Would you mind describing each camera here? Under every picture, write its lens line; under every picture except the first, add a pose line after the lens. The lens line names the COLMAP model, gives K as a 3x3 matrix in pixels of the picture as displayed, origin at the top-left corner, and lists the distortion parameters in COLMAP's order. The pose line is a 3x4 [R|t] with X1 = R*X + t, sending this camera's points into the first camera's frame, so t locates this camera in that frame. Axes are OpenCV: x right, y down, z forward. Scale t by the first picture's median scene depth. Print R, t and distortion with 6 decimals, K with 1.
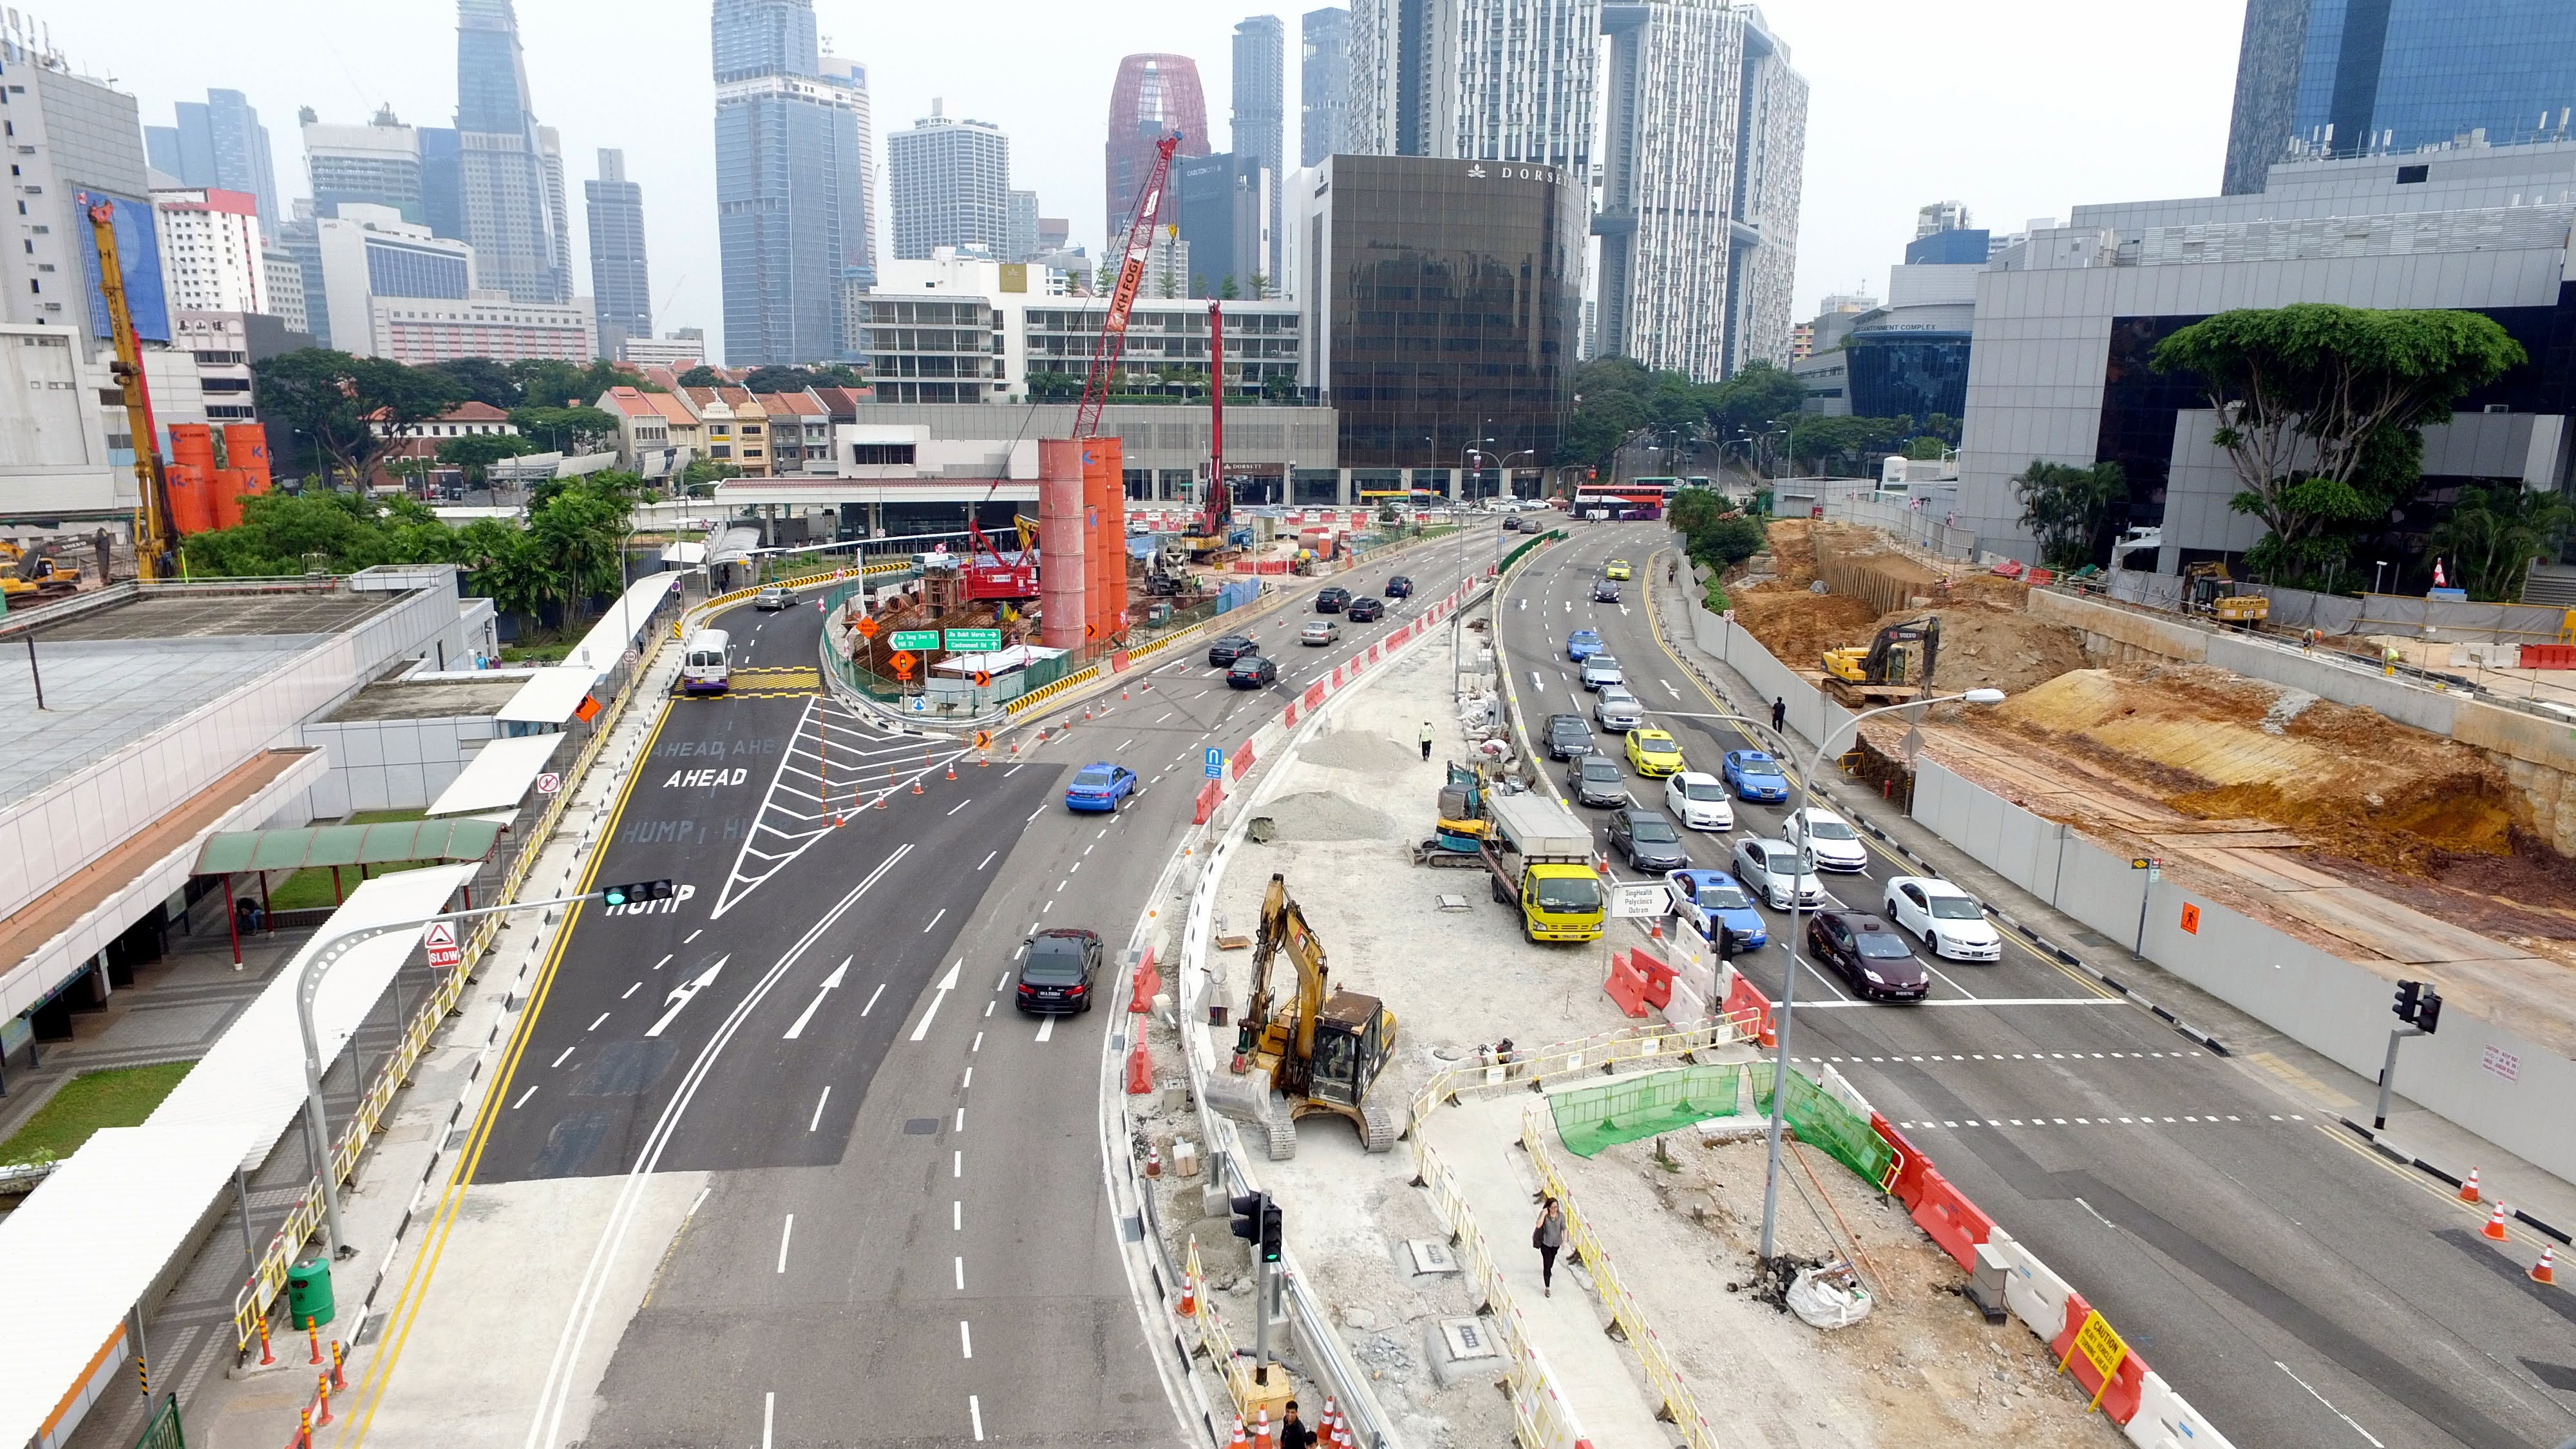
lens RADIAL K [[1503.9, 0, 1281.9], [0, 1503.9, 714.4], [0, 0, 1]] dist [-0.012745, 0.016493]
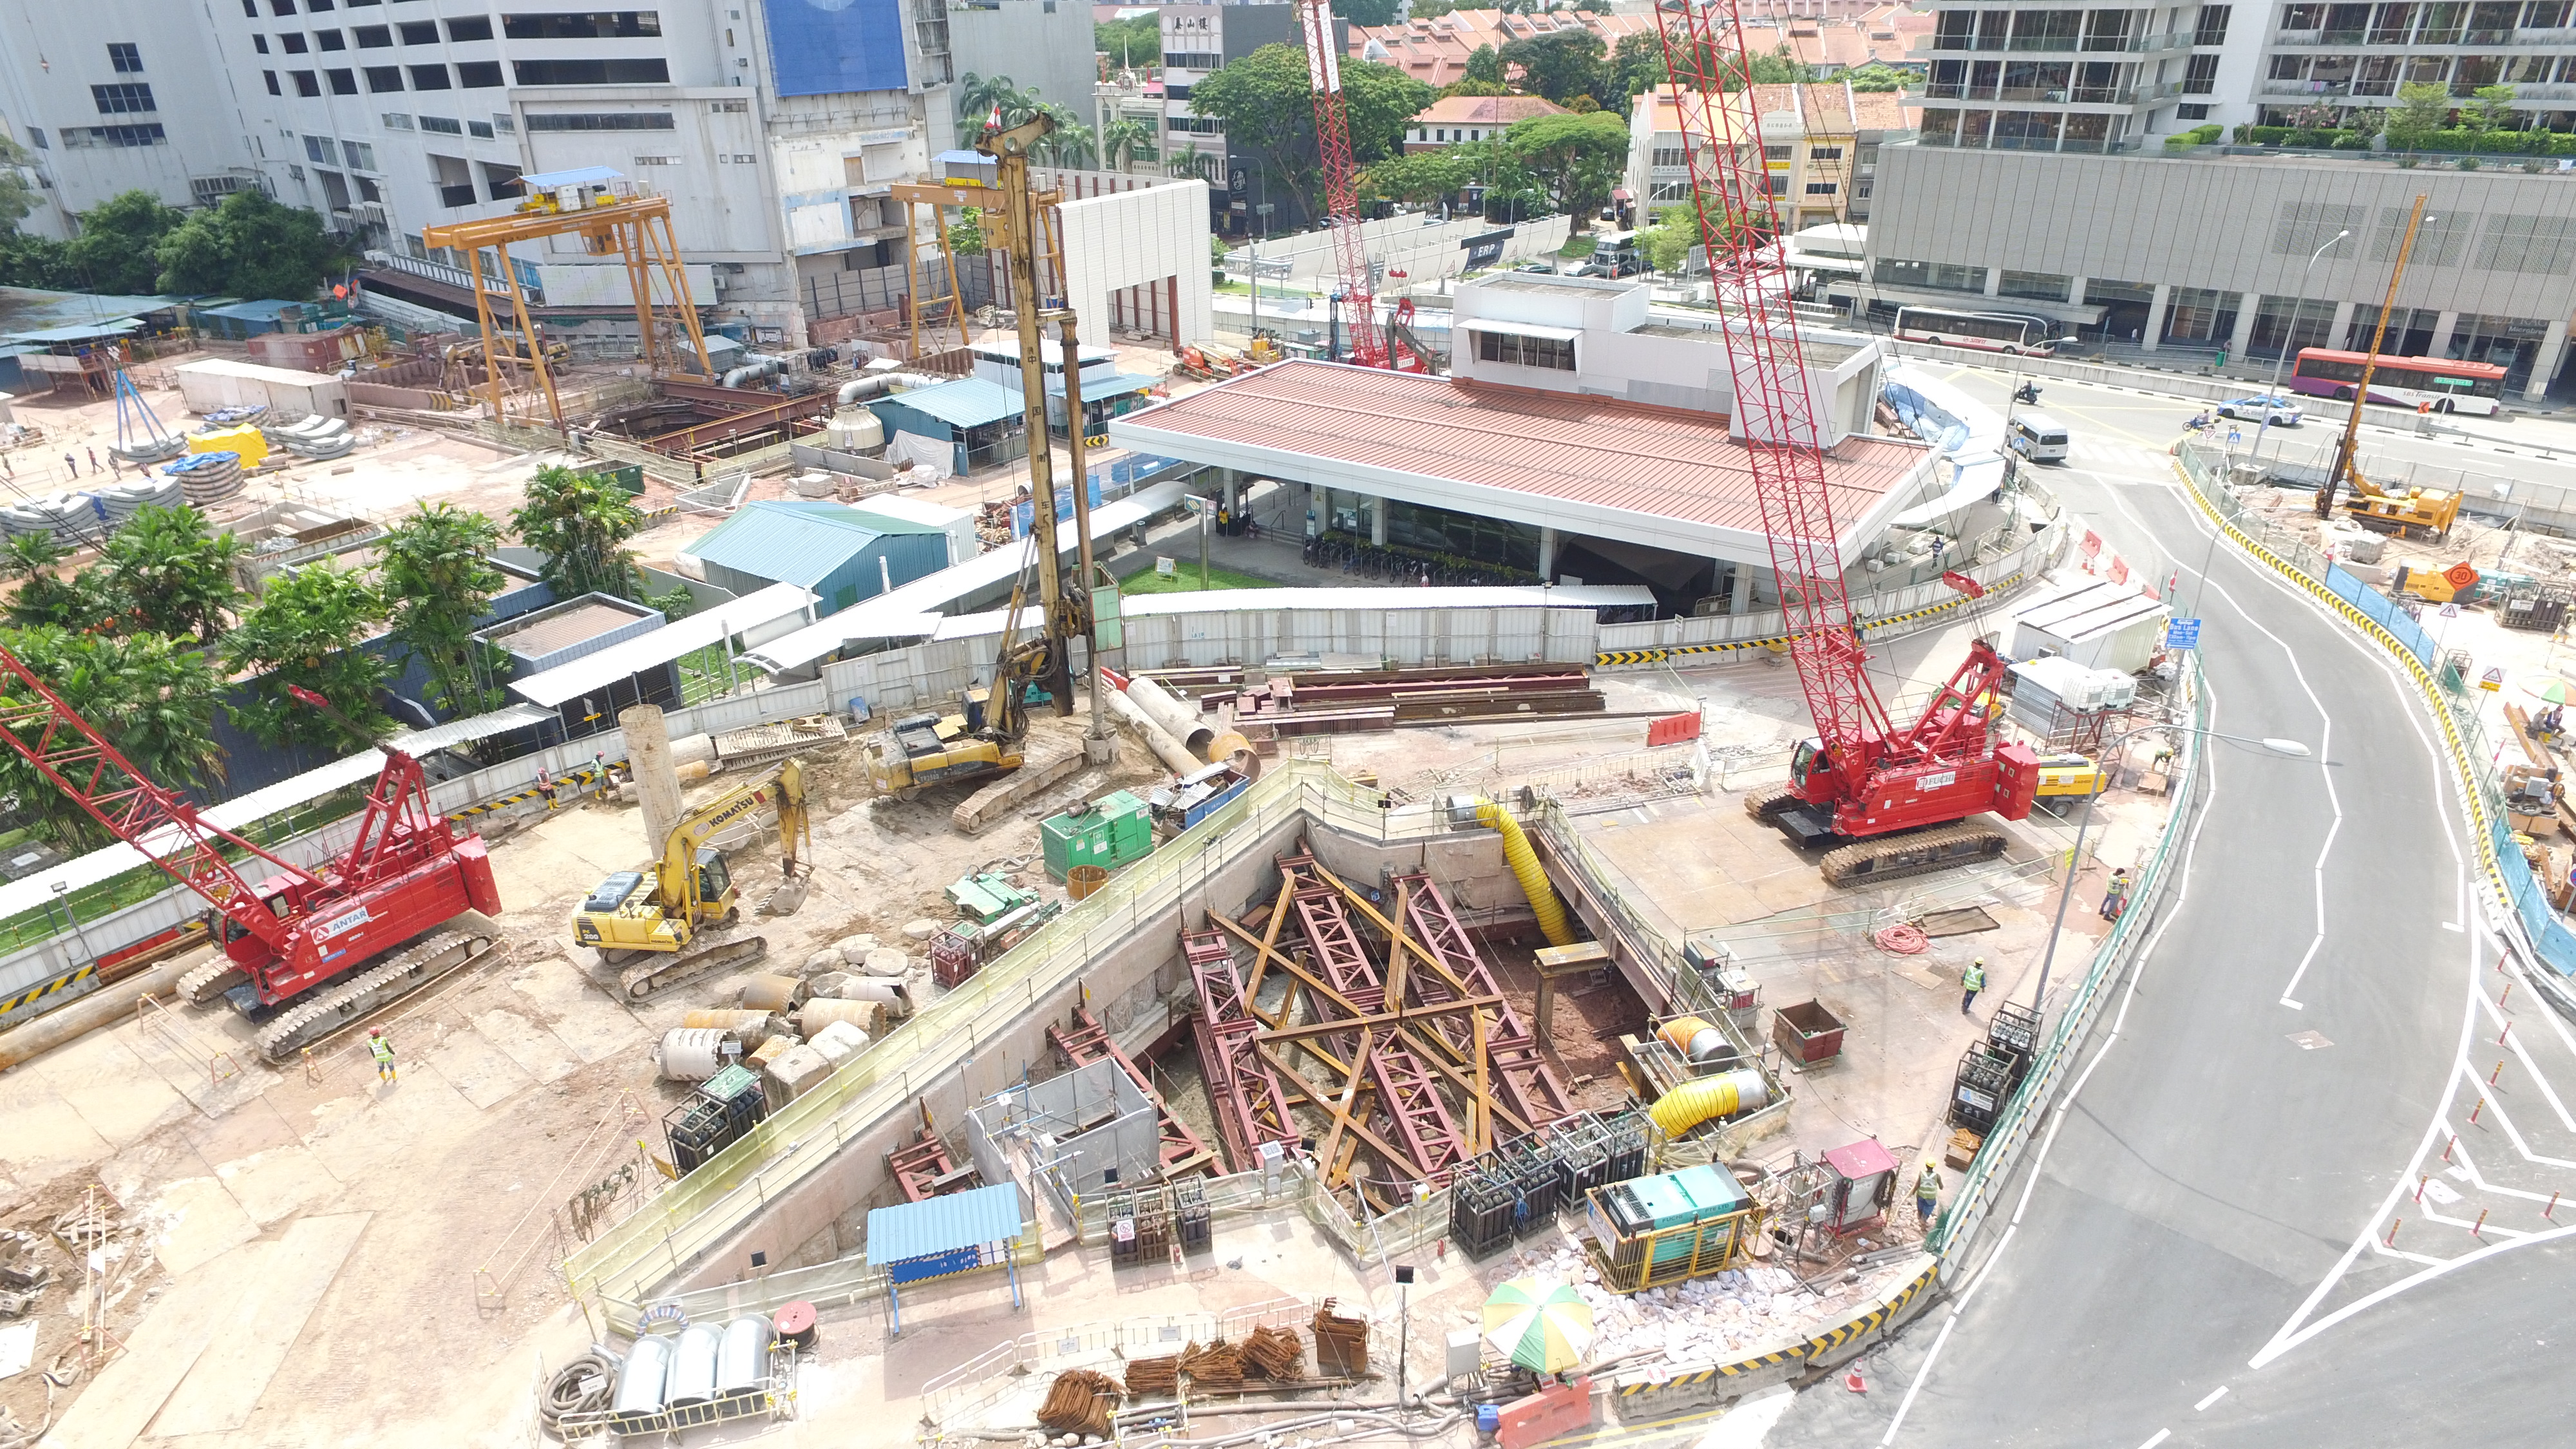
lens RADIAL K [[1503.9, 0, 1281.9], [0, 1503.9, 714.4], [0, 0, 1]] dist [-0.012745, 0.016493]
pose [[0.623065, 0.322821, -0.712444, 0.061077], [-0.141664, 0.942366, 0.303112, -0.124489], [0.769235, -0.087931, 0.632887, 0.367835]]
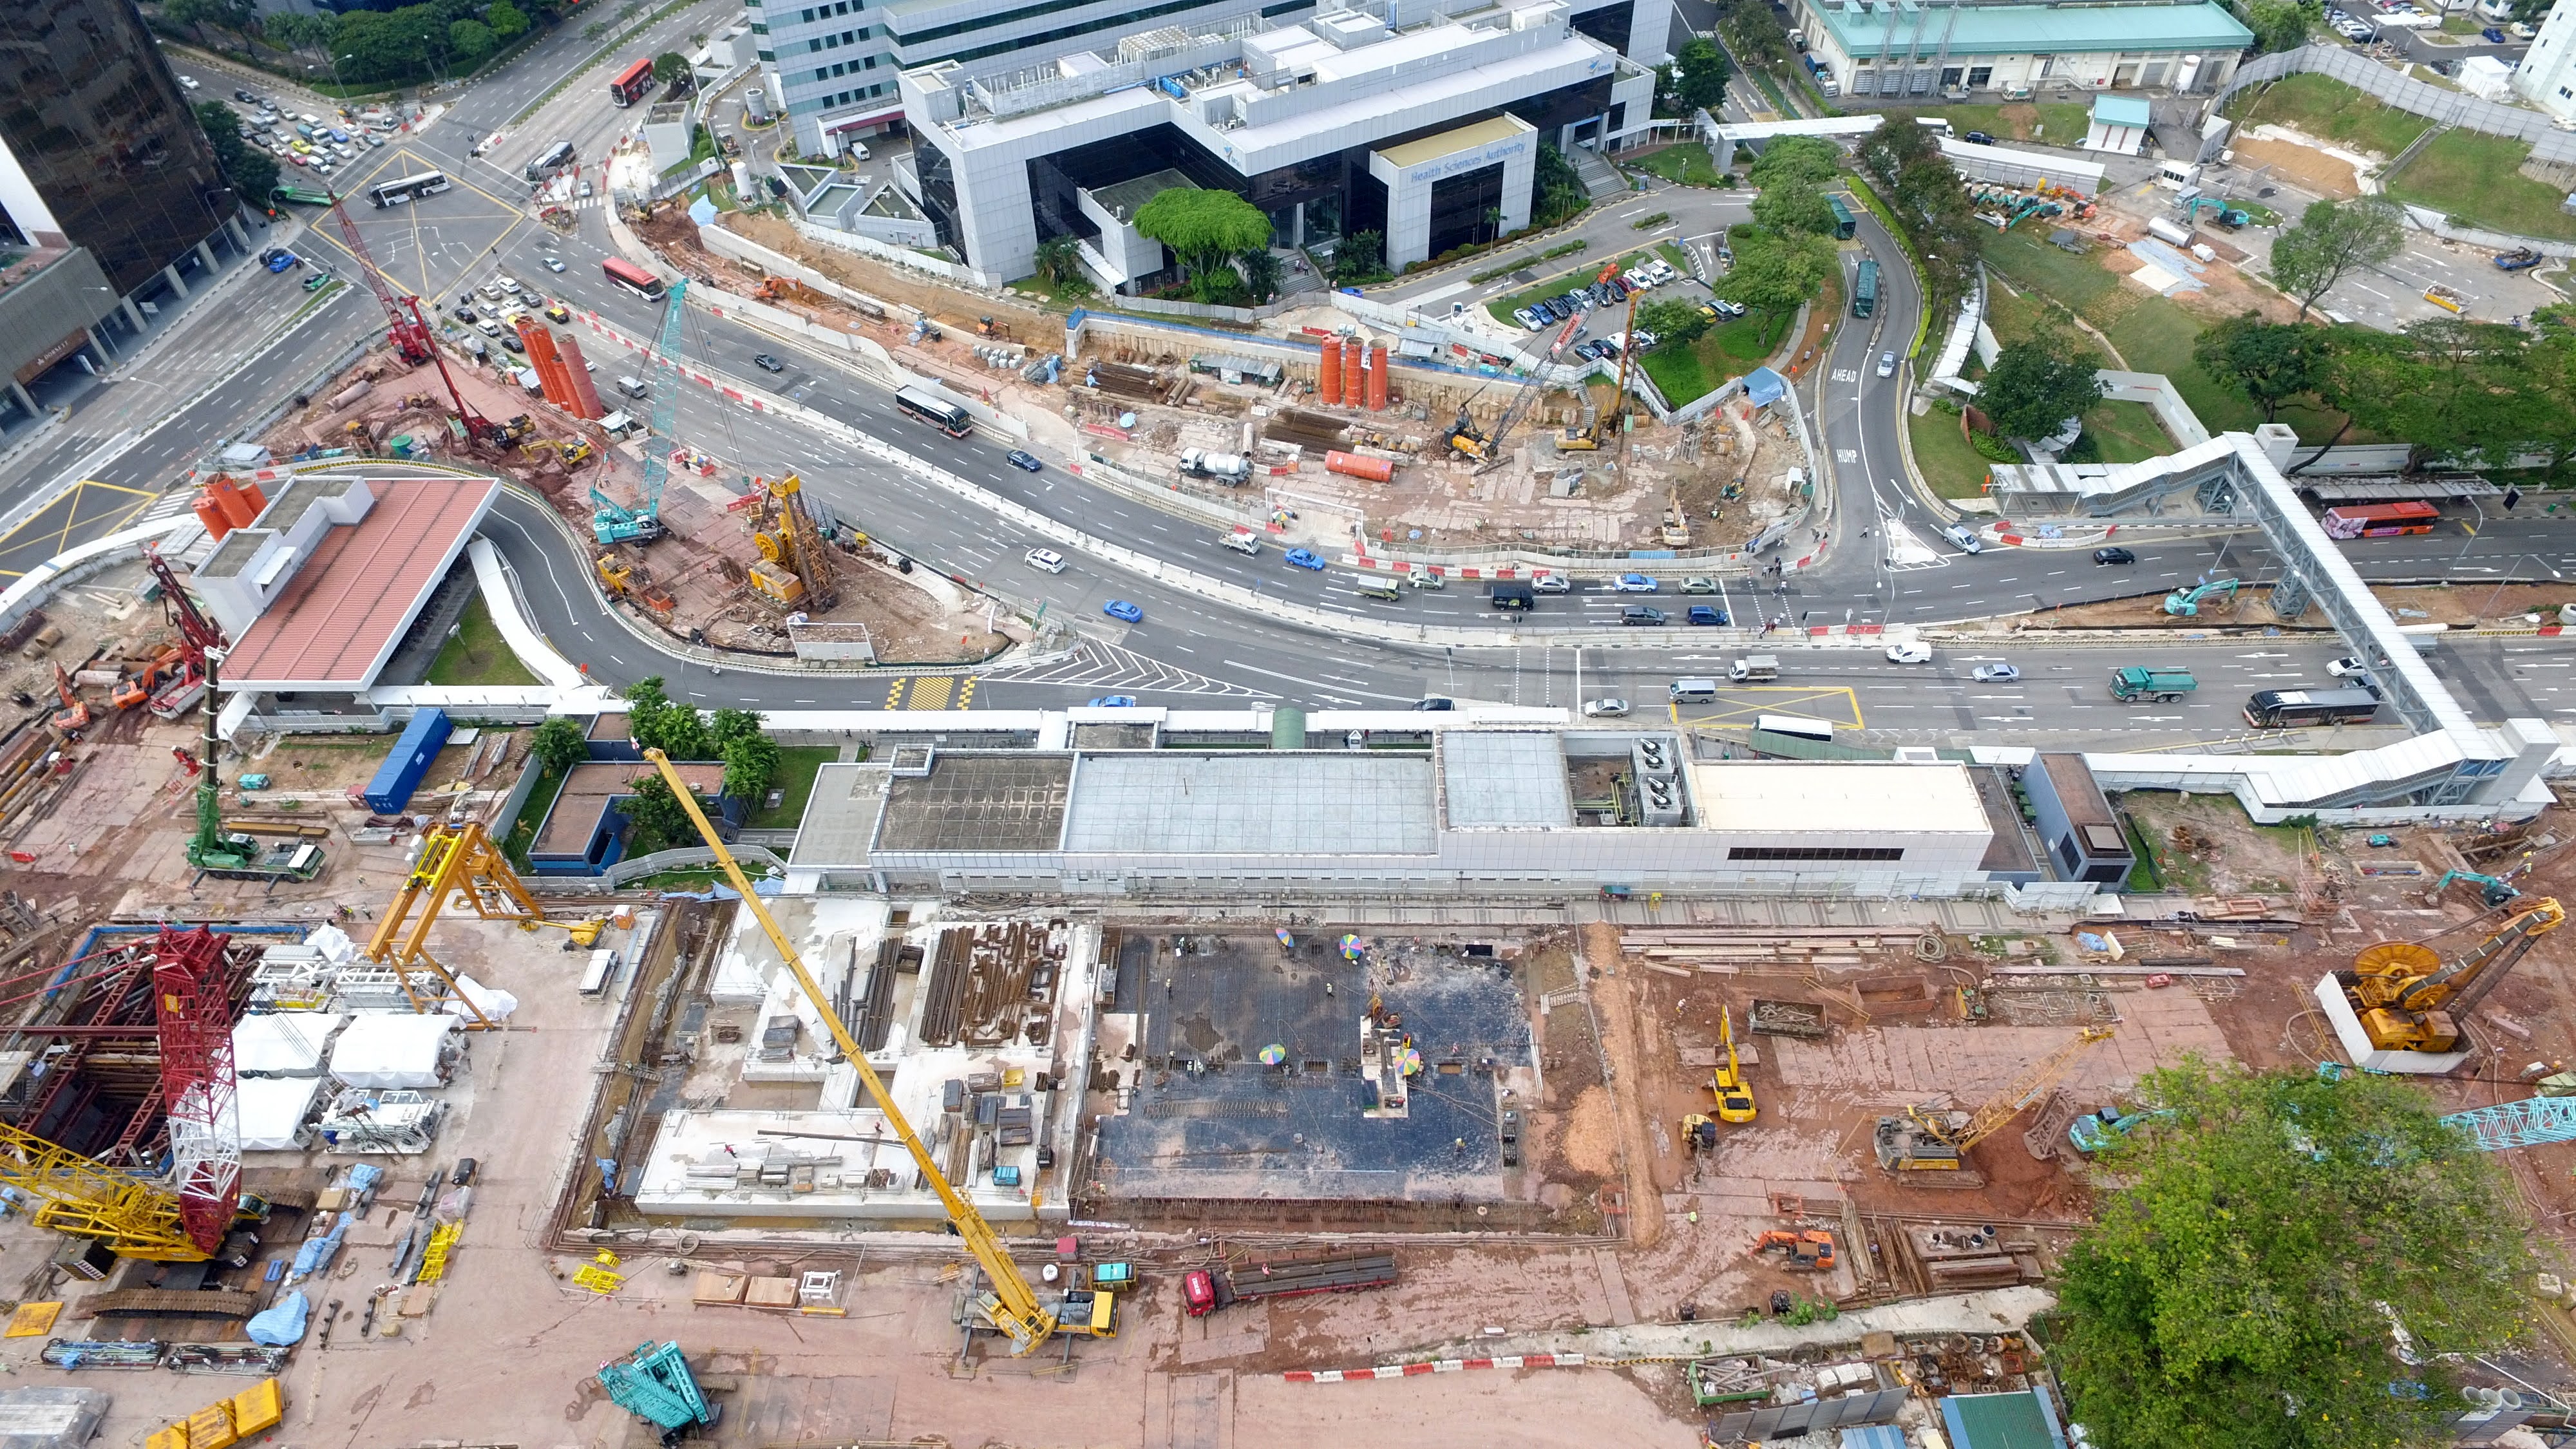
lens RADIAL K [[1503.9, 0, 1281.9], [0, 1503.9, 714.4], [0, 0, 1]] dist [-0.012745, 0.016493]
pose [[0.319989, -0.670315, 0.669541, -0.519772], [0.222824, 0.740122, 0.634484, -0.391933], [-0.920846, -0.053838, 0.386193, -0.074829]]
